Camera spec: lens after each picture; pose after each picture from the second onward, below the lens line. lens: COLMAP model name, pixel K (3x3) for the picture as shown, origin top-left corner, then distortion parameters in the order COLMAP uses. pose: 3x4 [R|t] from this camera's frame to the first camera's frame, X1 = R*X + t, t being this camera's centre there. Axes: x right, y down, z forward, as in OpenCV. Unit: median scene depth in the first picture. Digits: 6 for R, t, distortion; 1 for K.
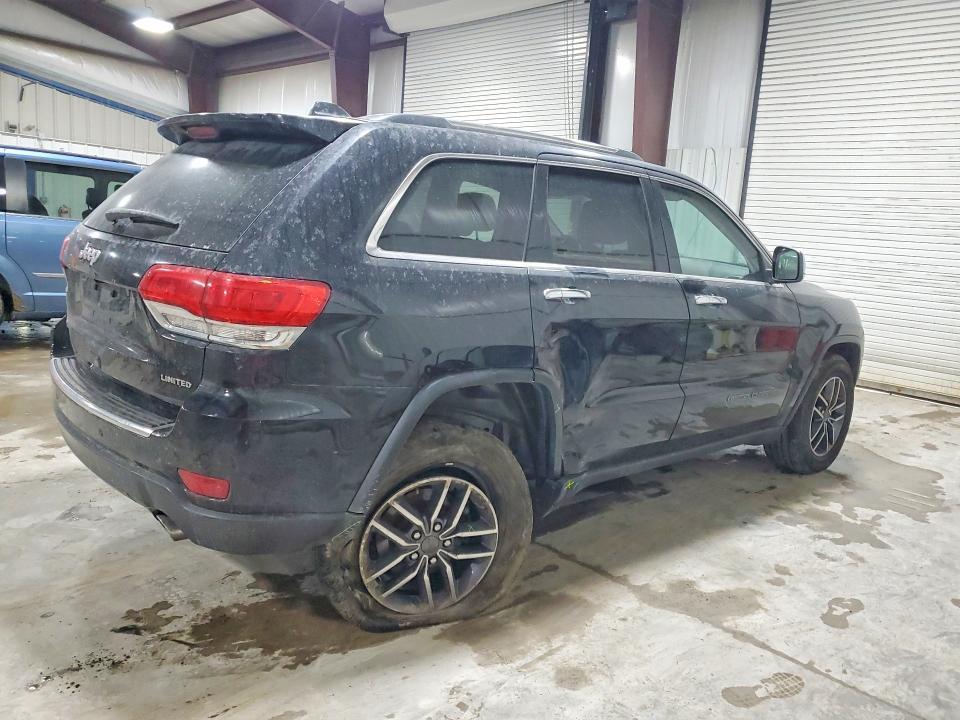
lens RADIAL K [[725.7, 0, 469.1], [0, 725.7, 358.5], [0, 0, 1]] dist [-0.004825, 0.127239]
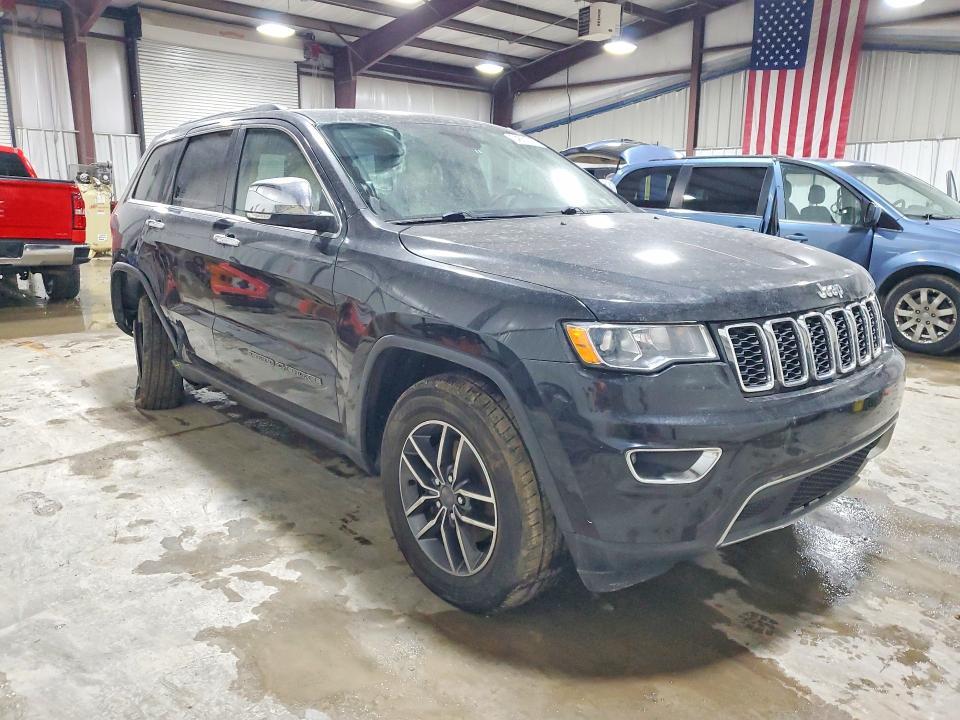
lens RADIAL K [[725.7, 0, 469.1], [0, 725.7, 358.5], [0, 0, 1]] dist [-0.004825, 0.127239]
pose [[-0.034241, 0.127326, -0.991270, 1.310303], [-0.176457, 0.975499, 0.131396, -0.104821], [0.983713, 0.179416, -0.010934, 1.359141]]
